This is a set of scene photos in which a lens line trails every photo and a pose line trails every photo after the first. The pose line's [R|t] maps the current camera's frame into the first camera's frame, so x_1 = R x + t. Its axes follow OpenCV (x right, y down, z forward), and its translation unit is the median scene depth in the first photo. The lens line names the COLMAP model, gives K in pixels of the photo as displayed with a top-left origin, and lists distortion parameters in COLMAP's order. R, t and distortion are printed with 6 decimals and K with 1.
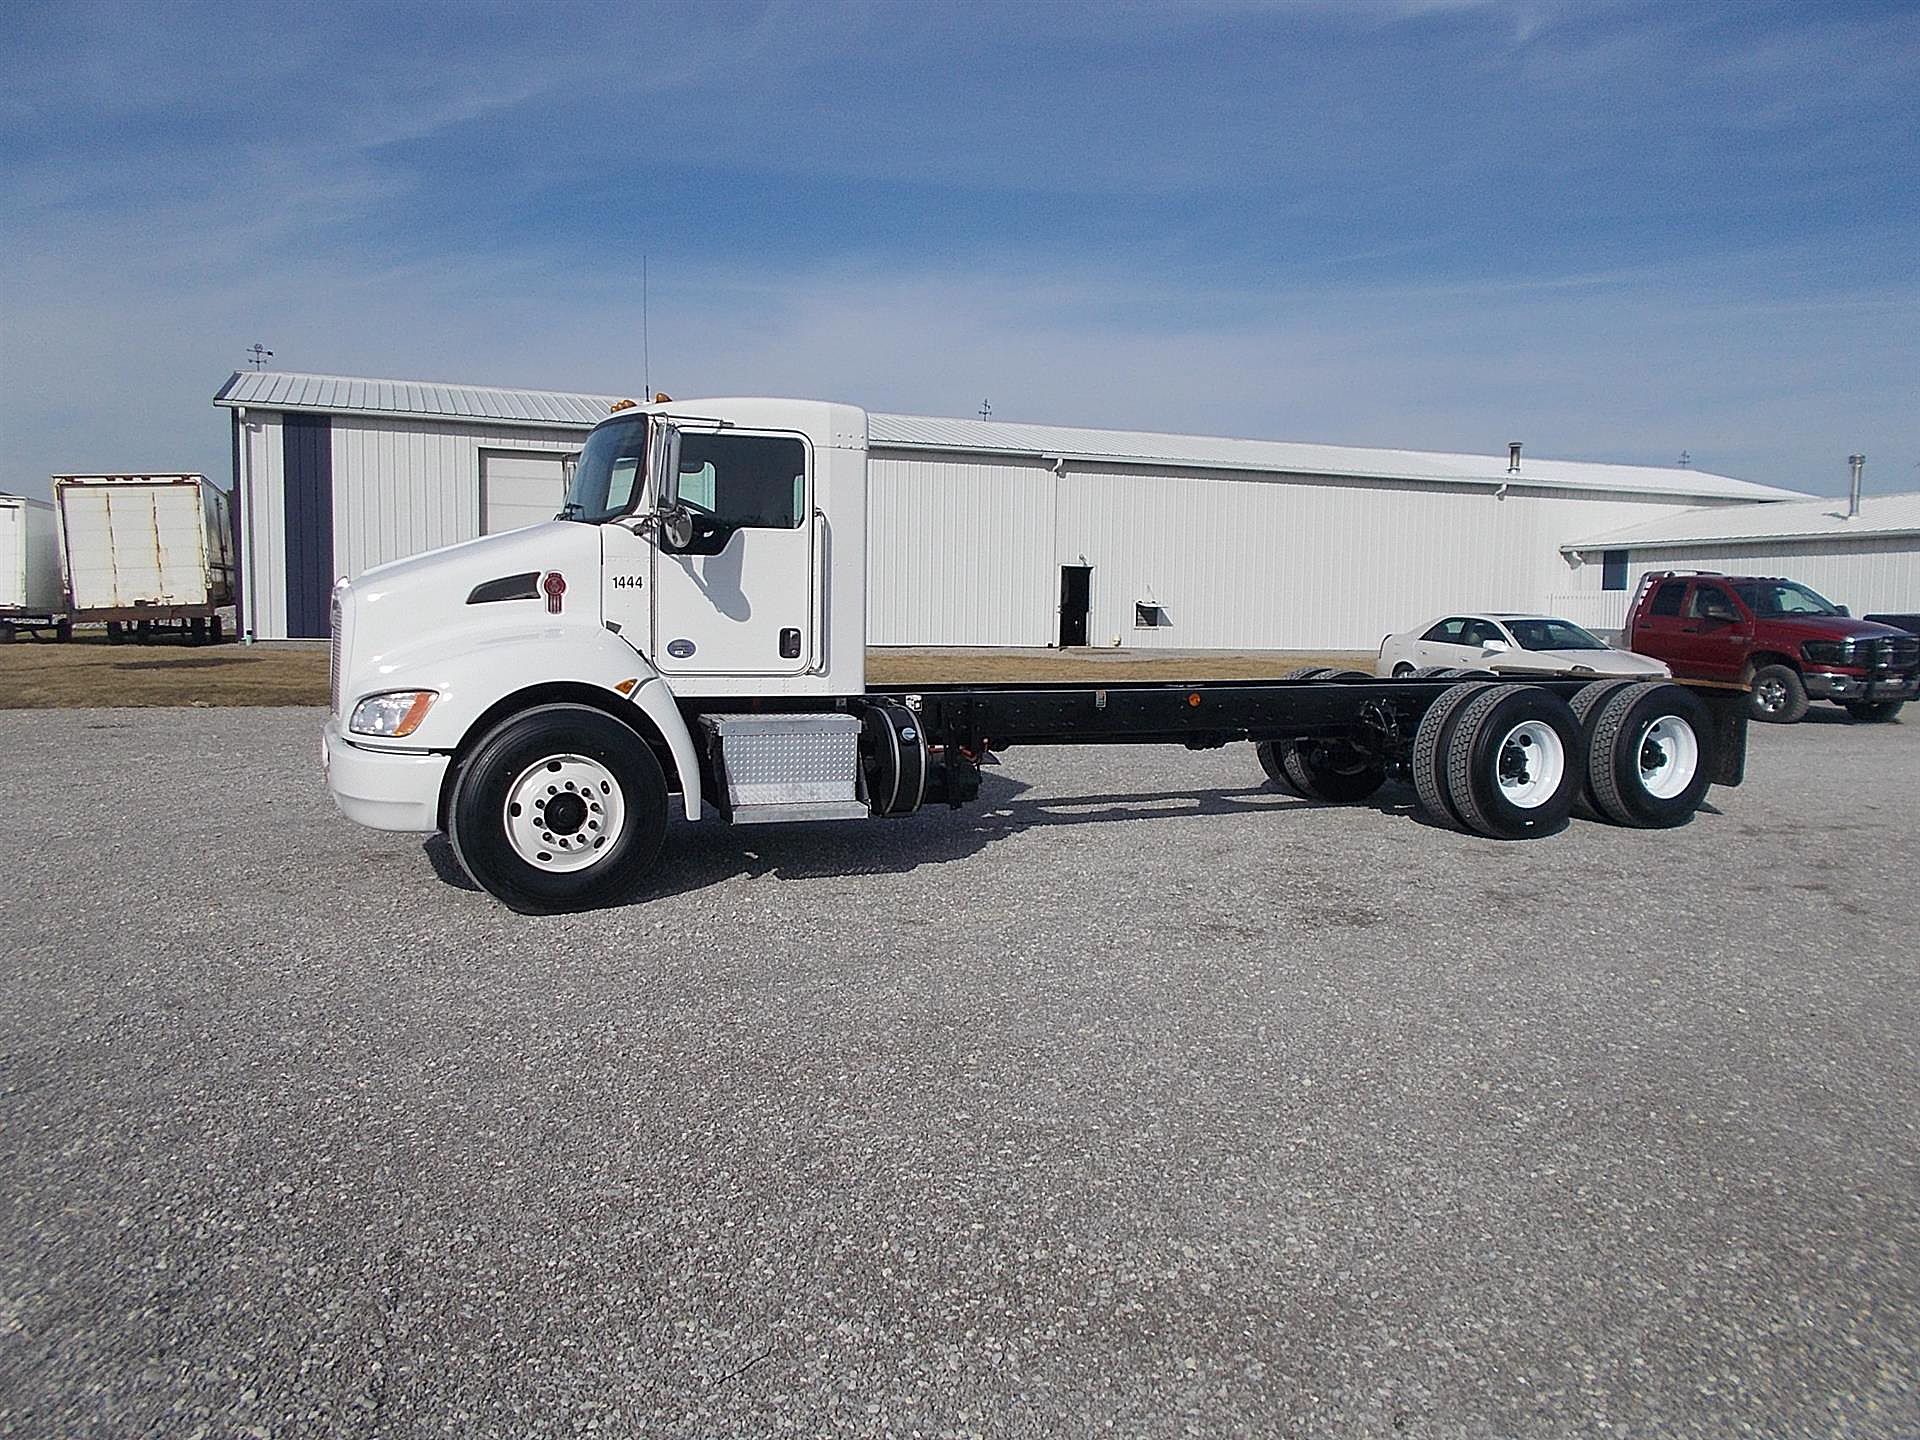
lens RADIAL K [[1541.6, 0, 974.4], [0, 1541.6, 710.1], [0, 0, 1]] dist [0.009581, 0.001640]
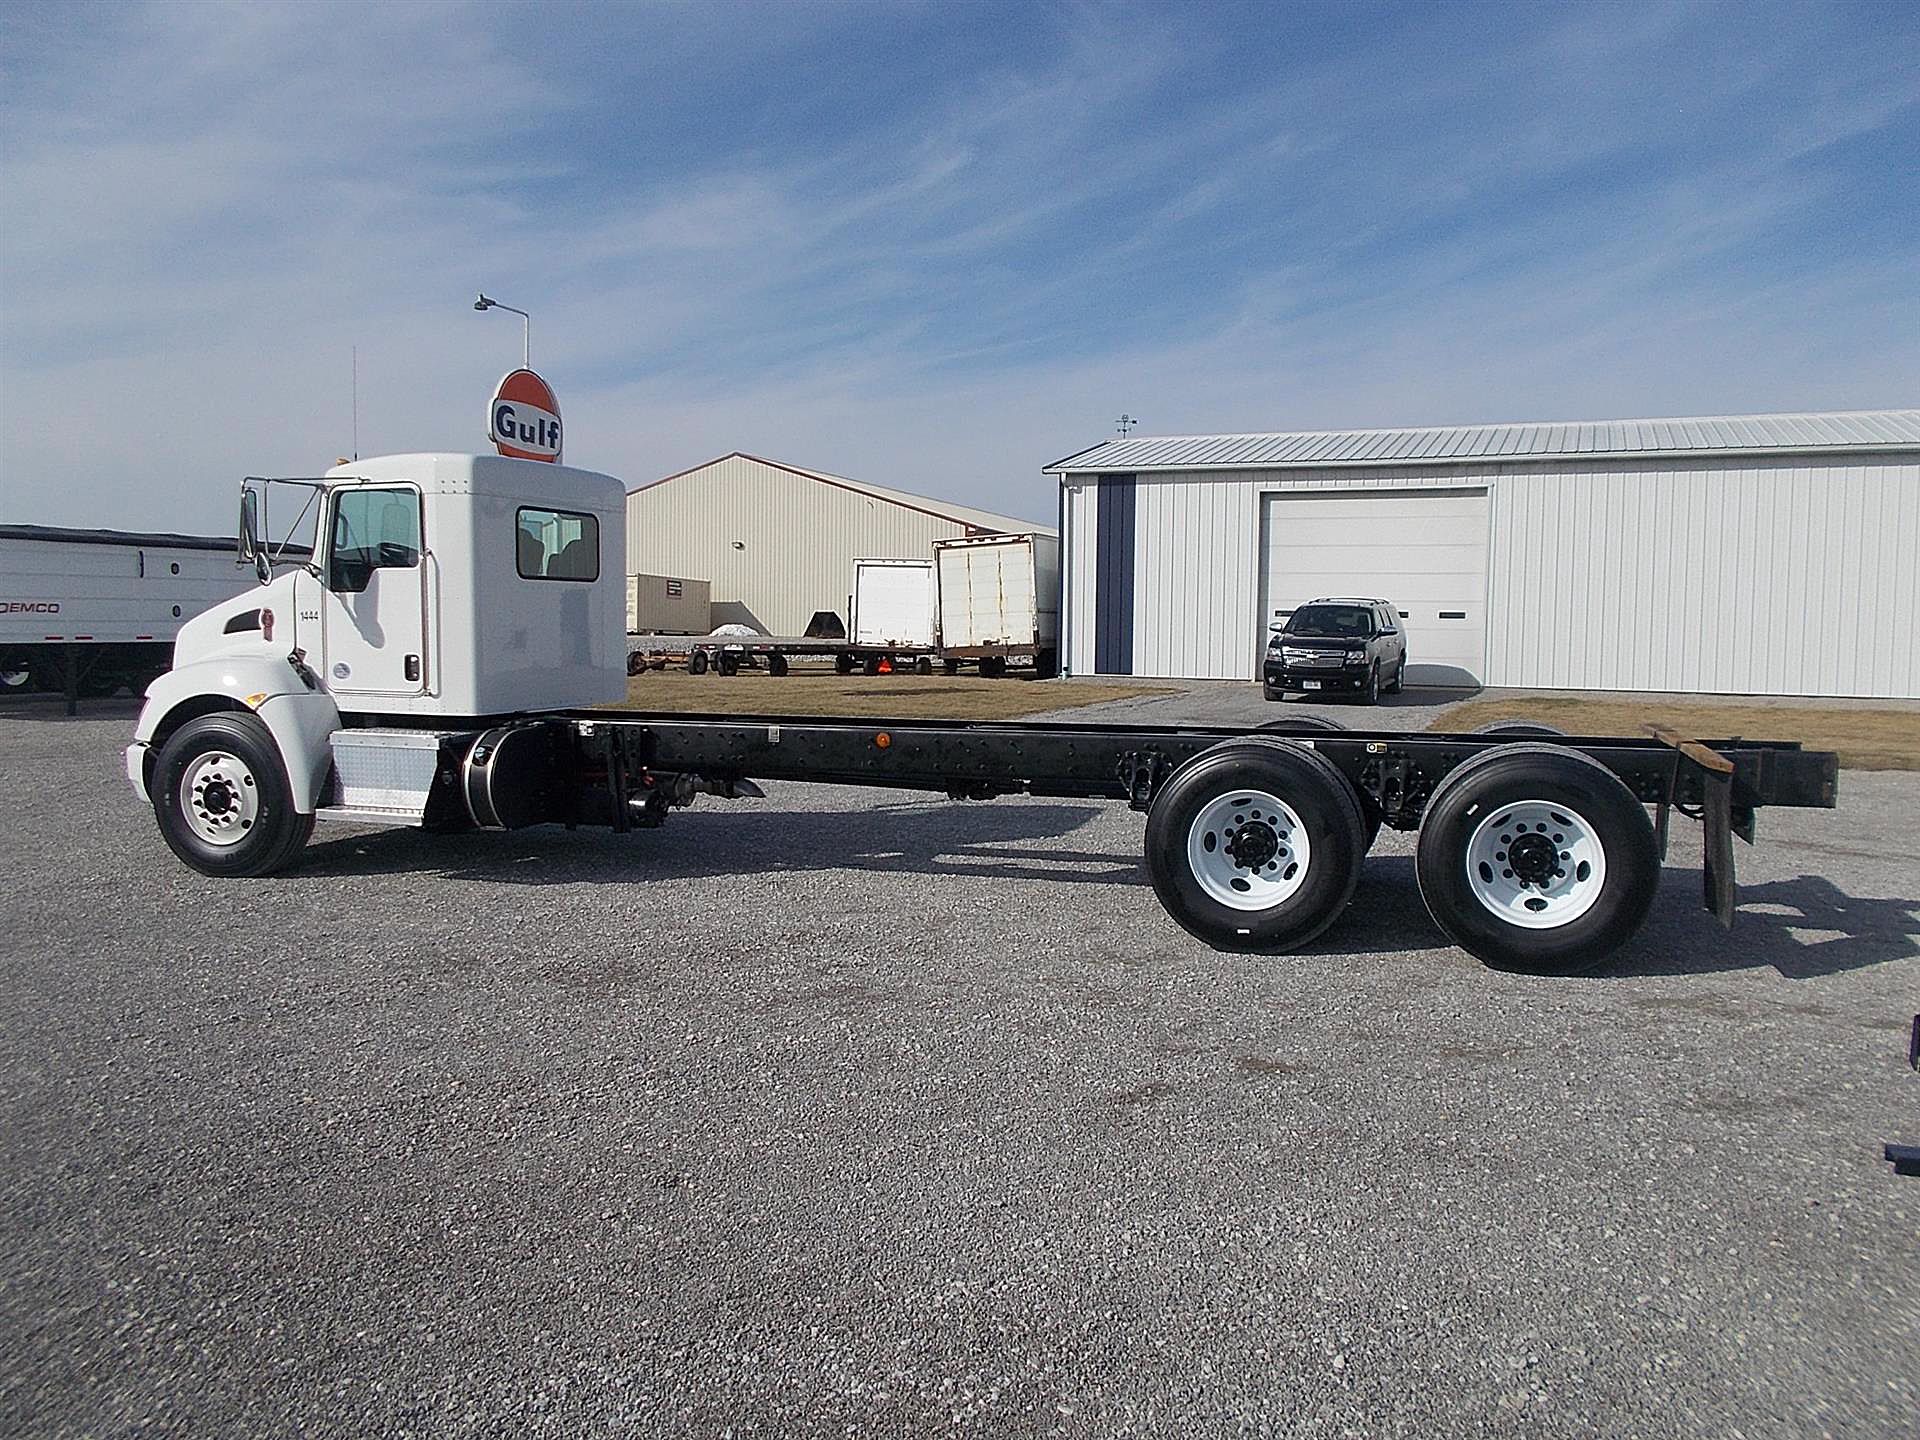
lens RADIAL K [[1541.6, 0, 974.4], [0, 1541.6, 710.1], [0, 0, 1]] dist [0.009581, 0.001640]
pose [[0.690082, 0.029839, -0.723116, 0.987756], [-0.050495, 0.998700, -0.006977, -0.025447], [0.721968, 0.041329, 0.690691, 0.517641]]
